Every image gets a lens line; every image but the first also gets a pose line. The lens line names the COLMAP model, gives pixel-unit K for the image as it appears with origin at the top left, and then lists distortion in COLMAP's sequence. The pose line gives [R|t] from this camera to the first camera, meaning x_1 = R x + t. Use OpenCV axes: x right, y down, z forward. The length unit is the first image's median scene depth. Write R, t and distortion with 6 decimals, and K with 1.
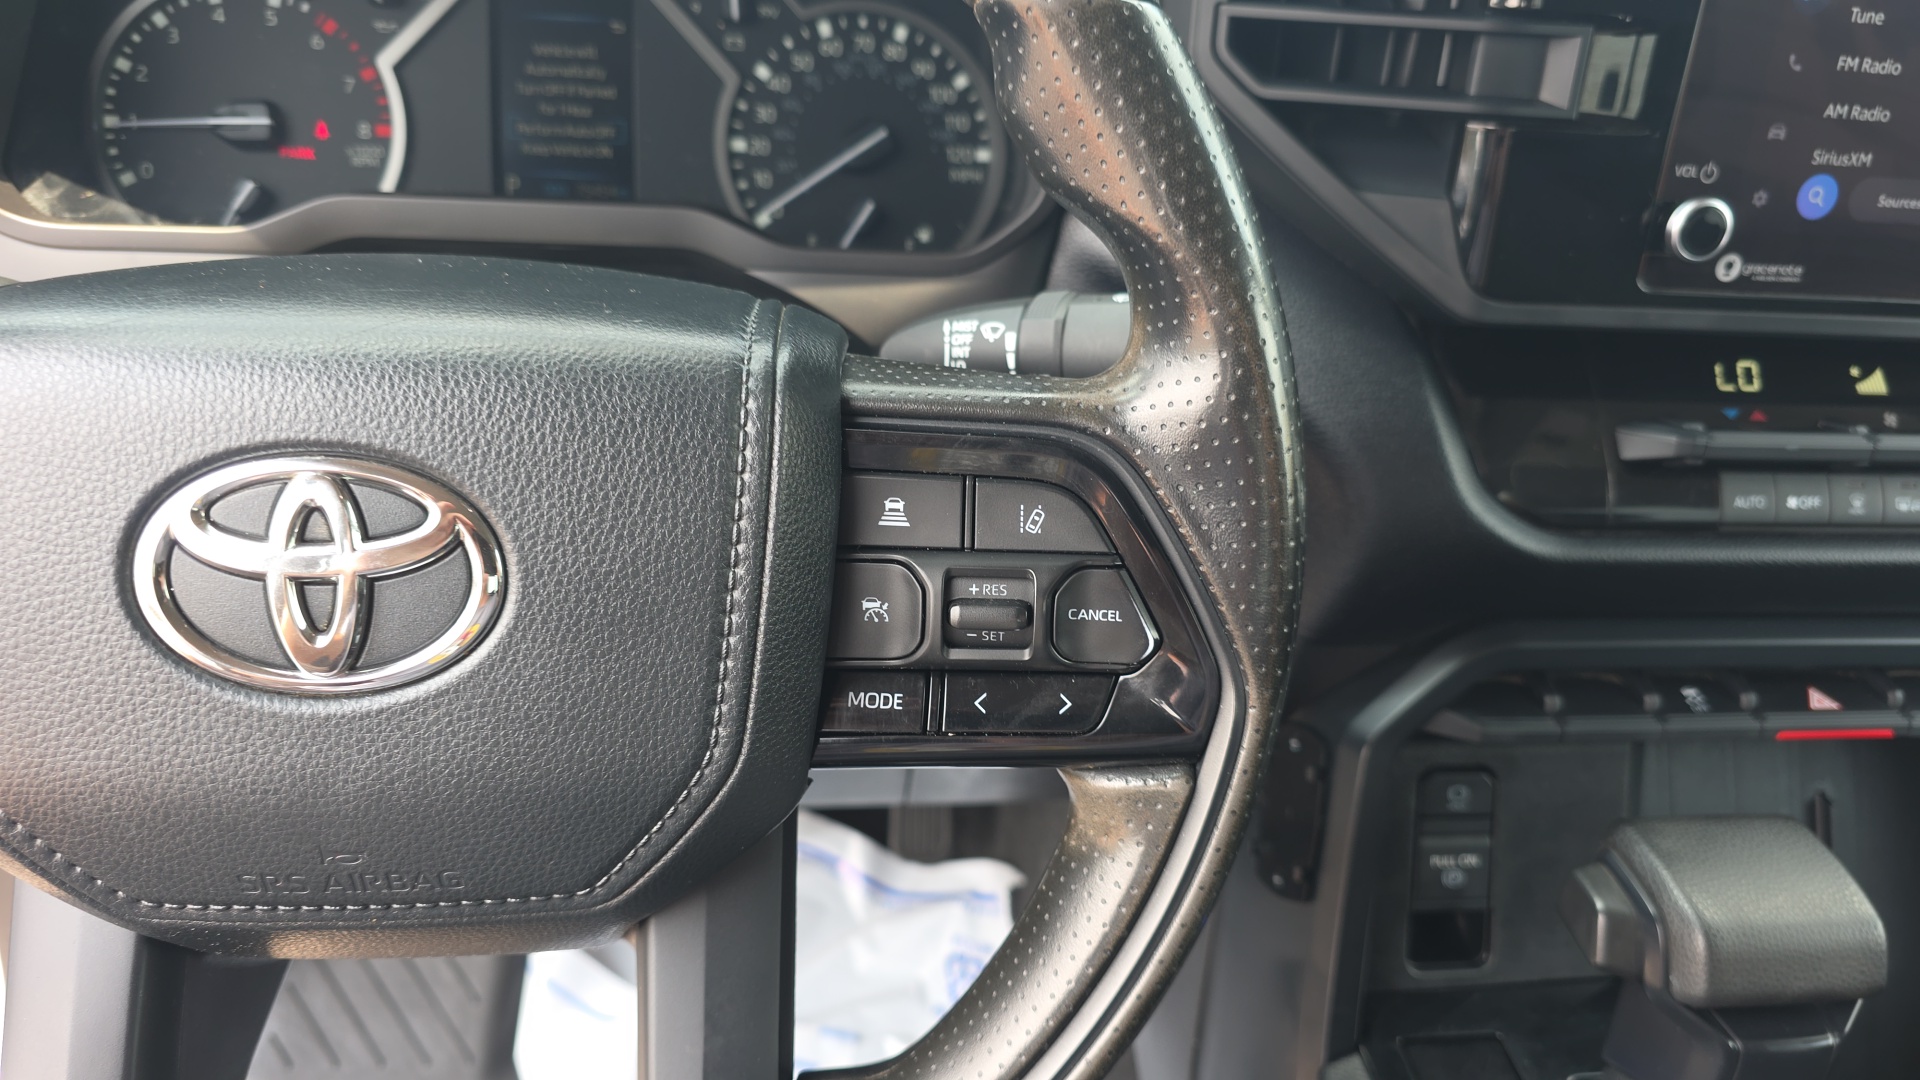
lens RADIAL K [[1356.6, 0, 969.9], [0, 1356.6, 541.6], [0, 0, 1]] dist [0.035675, -0.057798]
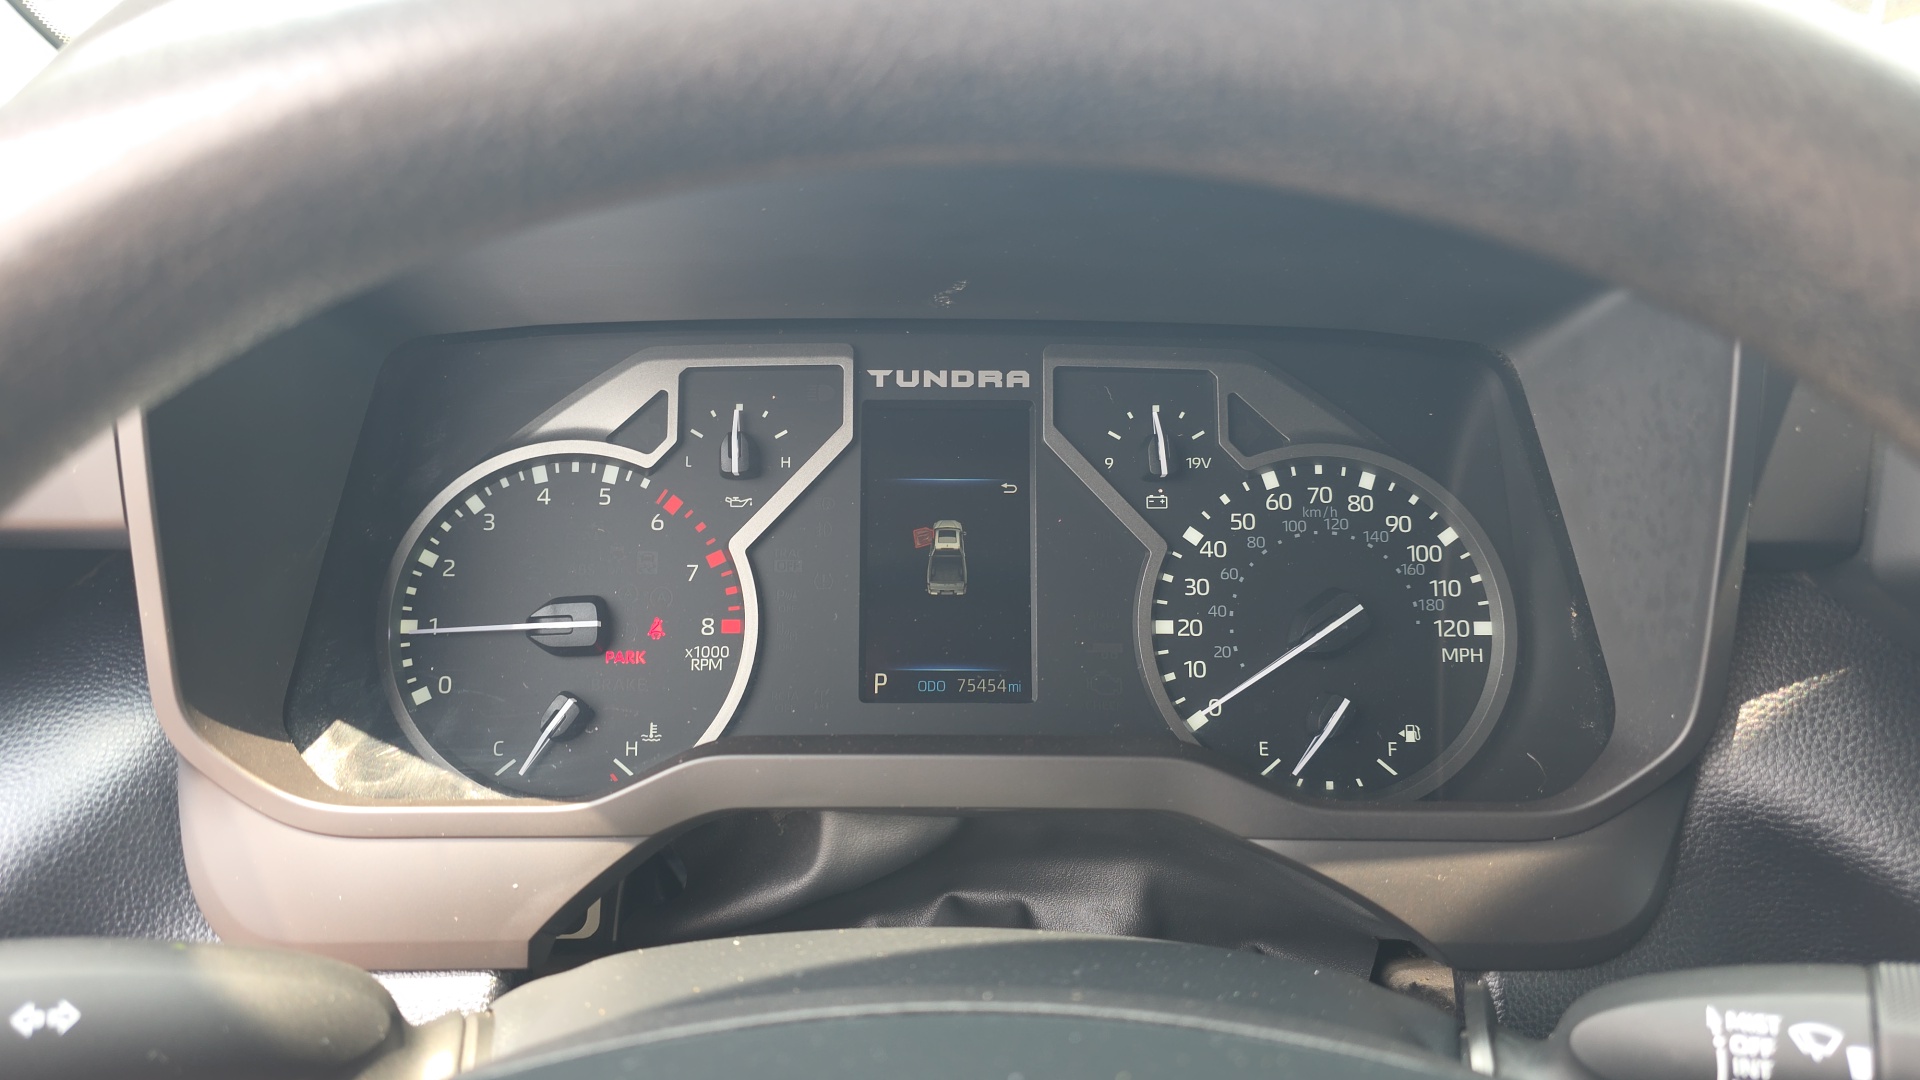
lens RADIAL K [[1340.1, 0, 944.8], [0, 1340.1, 544.3], [0, 0, 1]] dist [0.068472, -0.077950]
pose [[0.993141, -0.027928, -0.113535, -0.241072], [0.002272, 0.975480, -0.220078, -0.196395], [0.116898, 0.218311, 0.968853, 0.267492]]
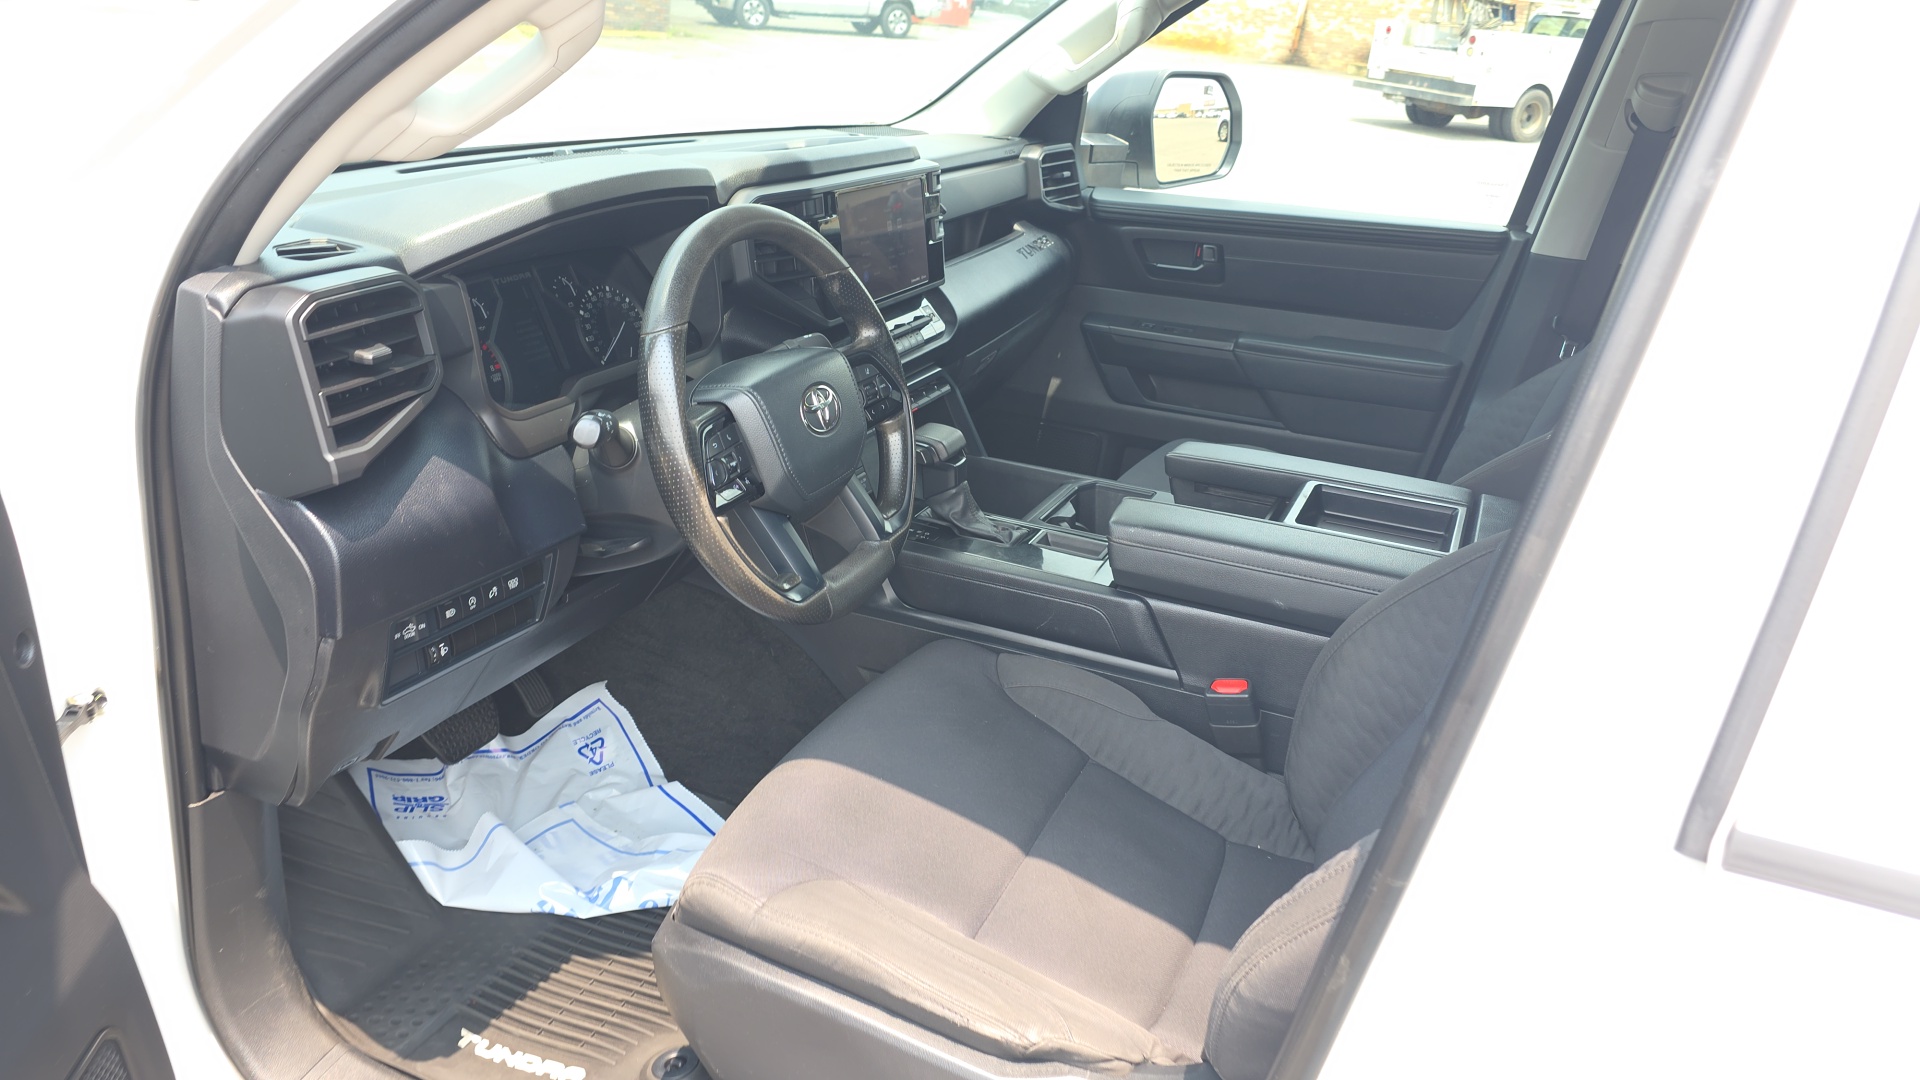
lens RADIAL K [[1298.6, 0, 963.0], [0, 1298.6, 523.8], [0, 0, 1]] dist [0.062221, -0.083429]
pose [[0.507010, -0.356204, 0.784895, -2.274206], [0.411268, 0.900245, 0.142890, -0.030161], [-0.757495, 0.250356, 0.602929, -1.203207]]
